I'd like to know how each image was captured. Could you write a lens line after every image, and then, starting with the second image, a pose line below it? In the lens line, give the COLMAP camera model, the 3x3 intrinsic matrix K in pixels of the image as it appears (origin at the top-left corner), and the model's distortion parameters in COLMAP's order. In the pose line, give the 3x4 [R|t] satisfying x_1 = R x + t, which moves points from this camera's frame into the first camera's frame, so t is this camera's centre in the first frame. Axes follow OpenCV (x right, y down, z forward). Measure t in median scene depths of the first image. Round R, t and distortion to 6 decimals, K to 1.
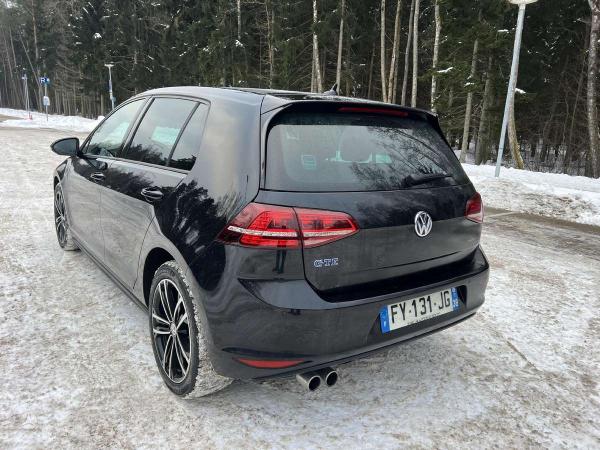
lens RADIAL K [[462.9, 0, 300.0], [0, 462.9, 225.0], [0, 0, 1]] dist [0.075833, -0.069428]
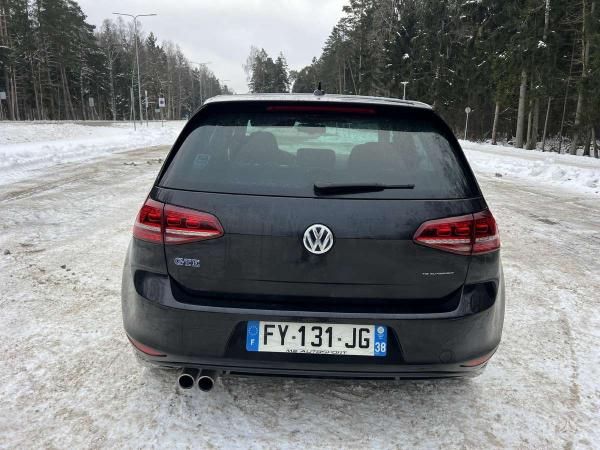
lens RADIAL K [[462.9, 0, 300.0], [0, 462.9, 225.0], [0, 0, 1]] dist [0.075833, -0.069428]
pose [[0.791116, 0.104457, -0.602681, 0.719859], [-0.121183, 0.992546, 0.012957, -0.034313], [0.599542, 0.062784, 0.797877, 0.290595]]
